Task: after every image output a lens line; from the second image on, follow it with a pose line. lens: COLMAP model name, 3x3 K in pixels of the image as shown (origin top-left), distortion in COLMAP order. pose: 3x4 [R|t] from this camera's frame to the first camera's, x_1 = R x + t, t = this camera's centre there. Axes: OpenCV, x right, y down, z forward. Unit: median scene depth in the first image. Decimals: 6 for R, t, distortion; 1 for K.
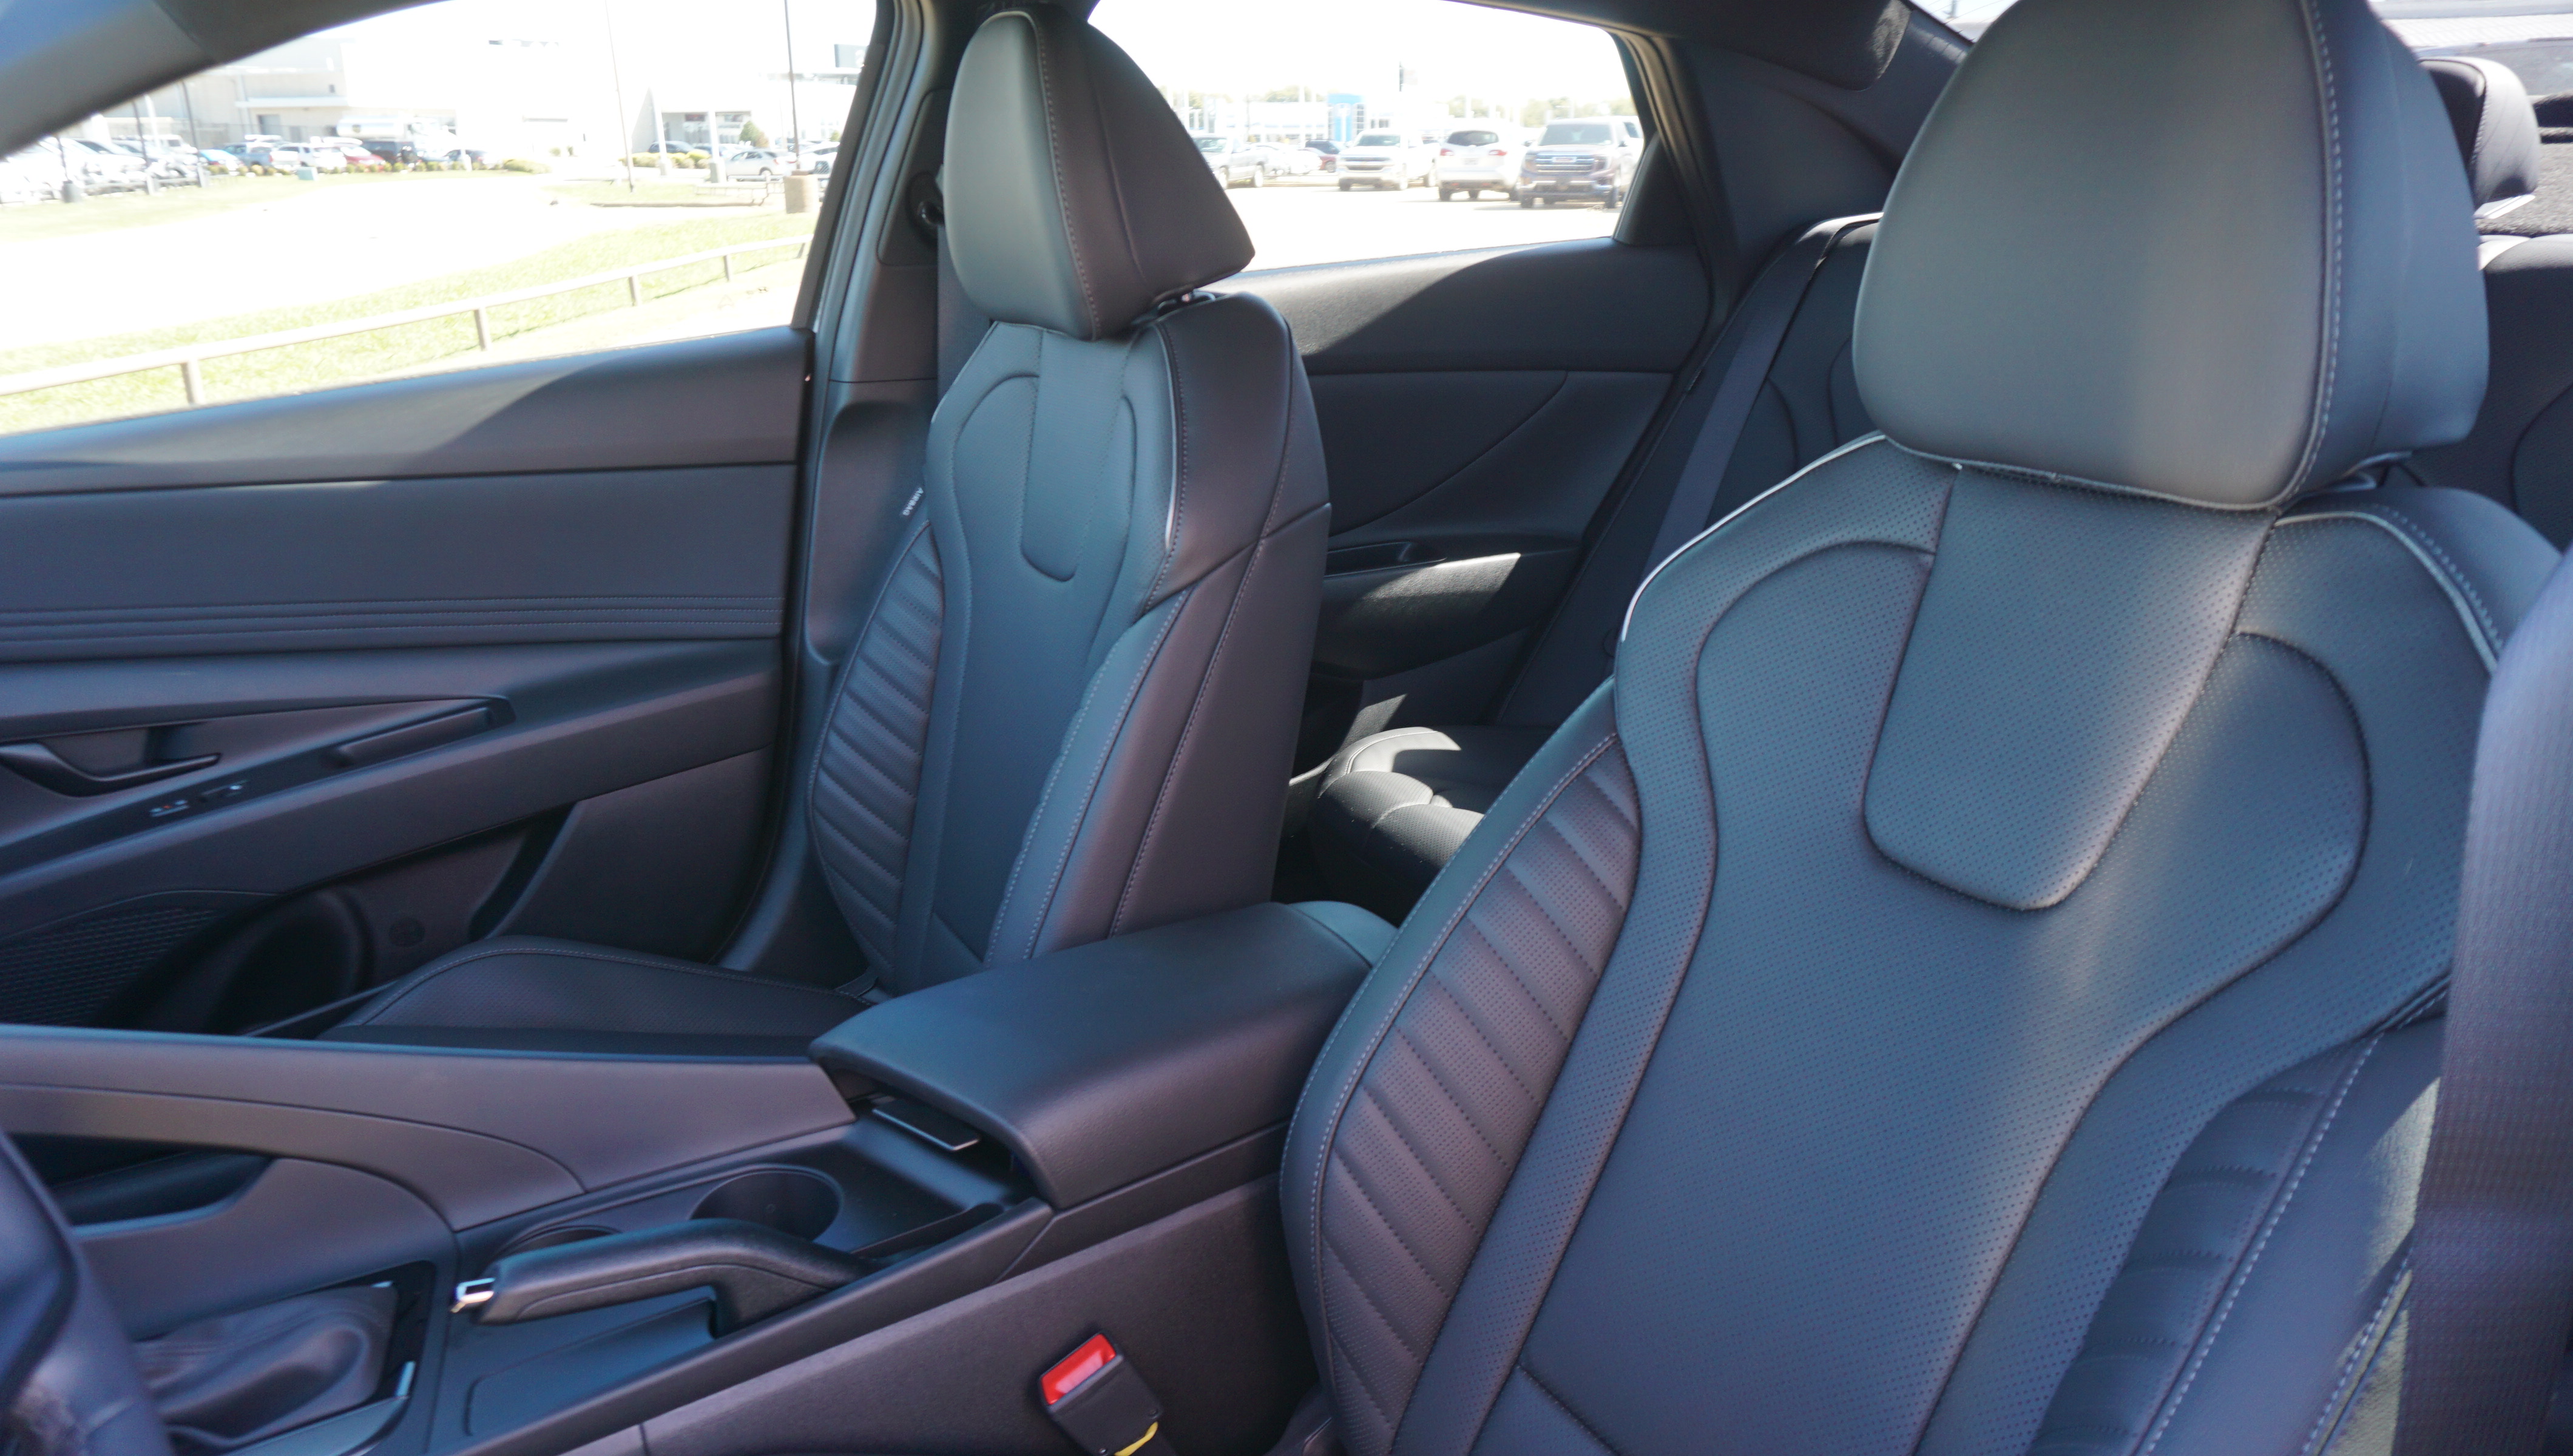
lens RADIAL K [[1720.5, 0, 1287.7], [0, 1720.5, 712.8], [0, 0, 1]] dist [-0.039681, 0.026902]
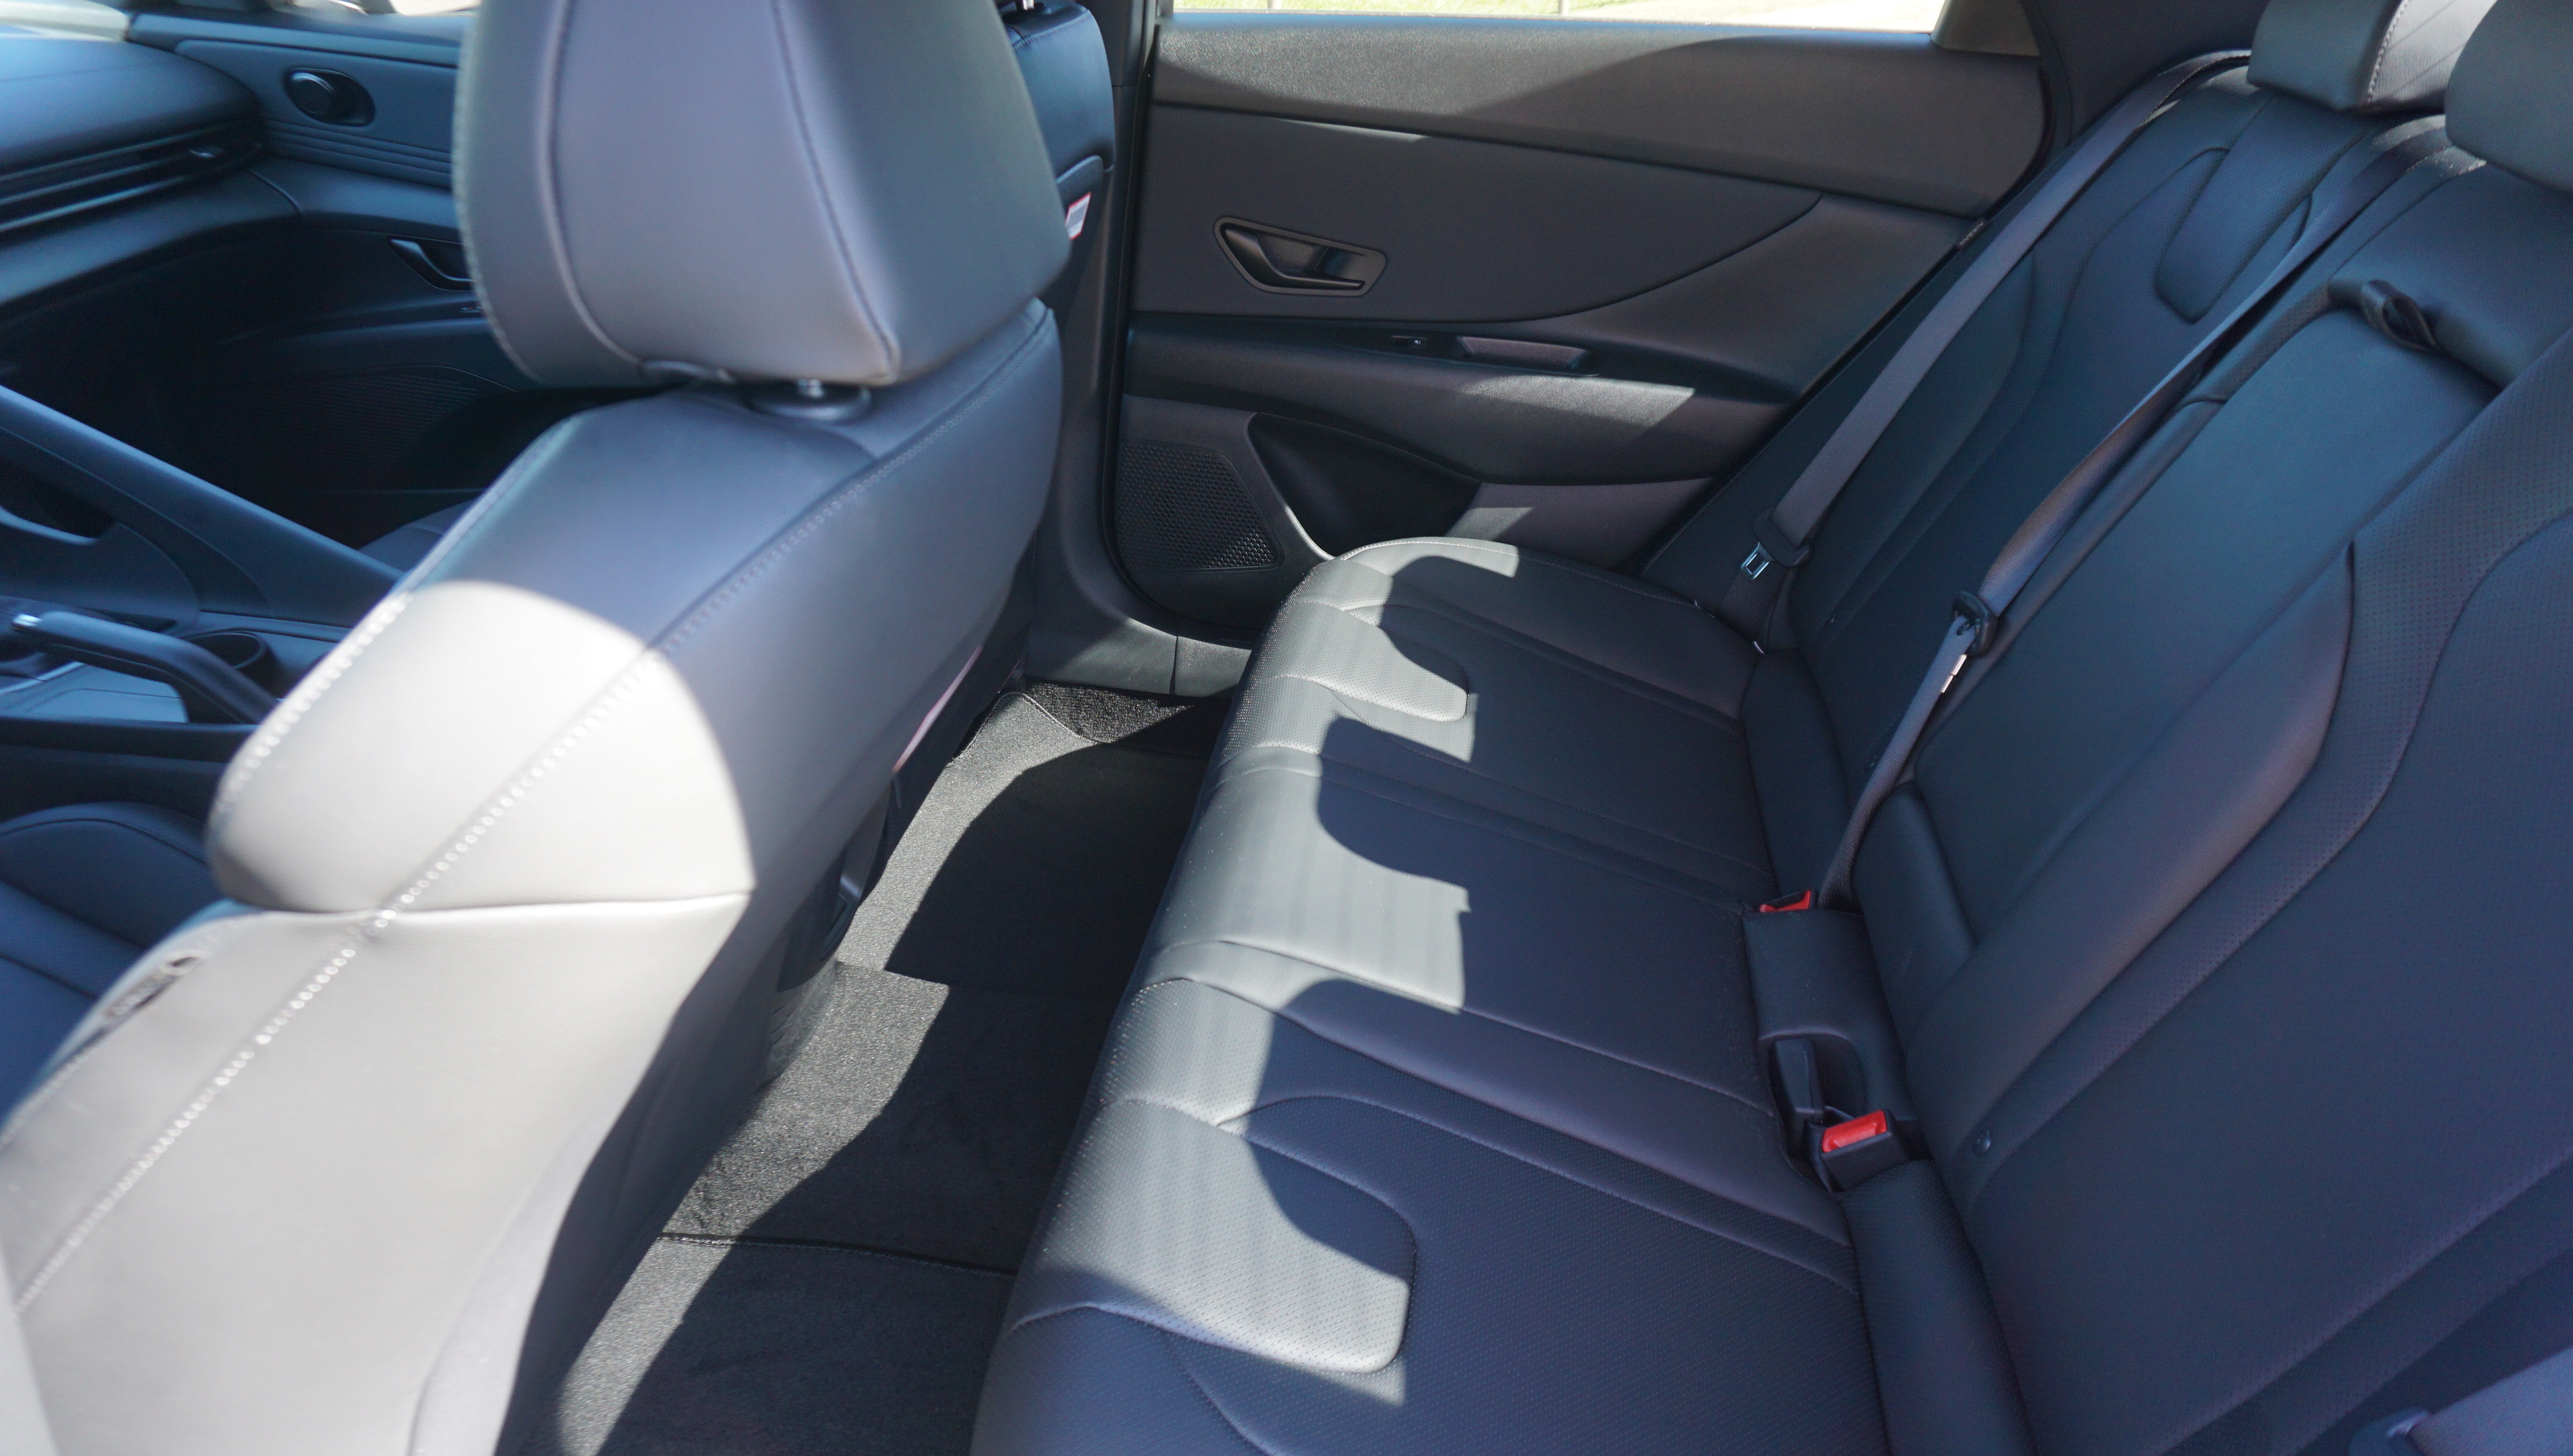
lens RADIAL K [[1714.8, 0, 1306.7], [0, 1714.8, 735.0], [0, 0, 1]] dist [-0.051558, 0.034155]
pose [[0.771522, 0.349770, -0.531427, 0.632311], [-0.252188, 0.935019, 0.249279, -0.118615], [0.584085, -0.058305, 0.809596, 0.228299]]
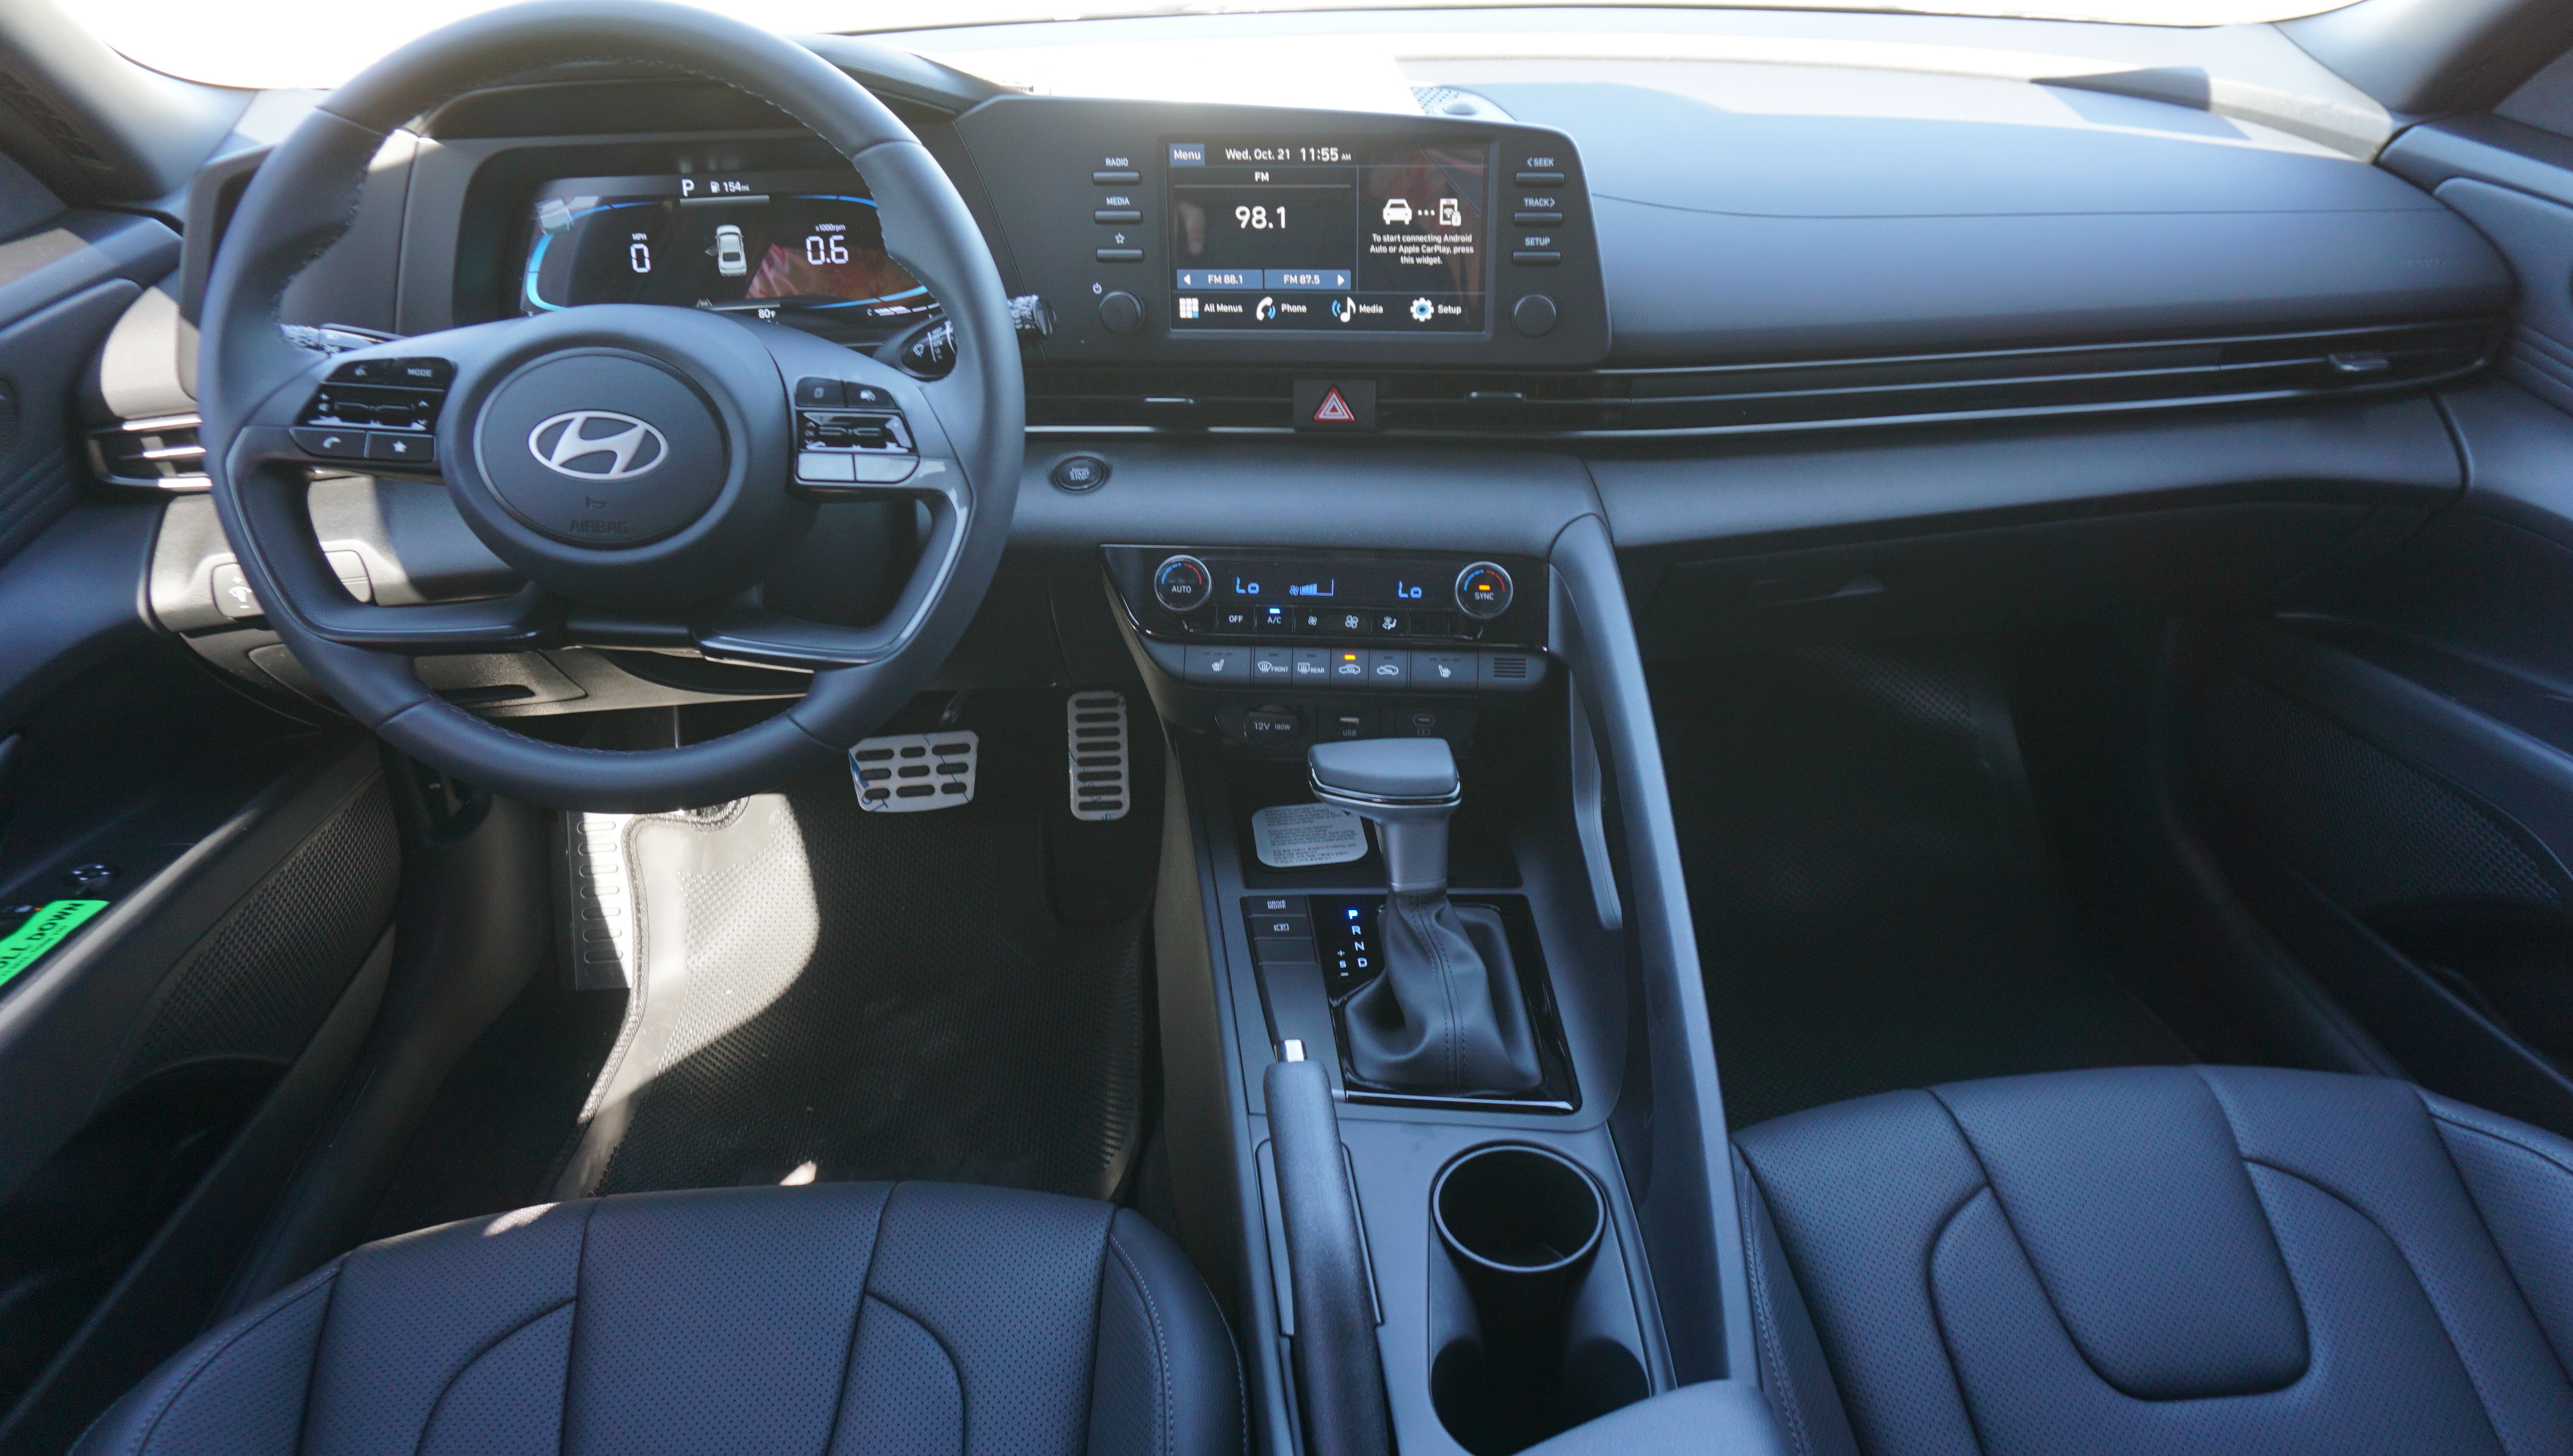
lens RADIAL K [[1732.9, 0, 1297.5], [0, 1732.9, 727.3], [0, 0, 1]] dist [-0.033587, 0.028311]
pose [[-0.435571, 0.473656, -0.765459, 0.110317], [-0.251711, 0.752351, 0.608777, -0.220796], [0.864245, 0.457840, -0.208478, 0.579481]]
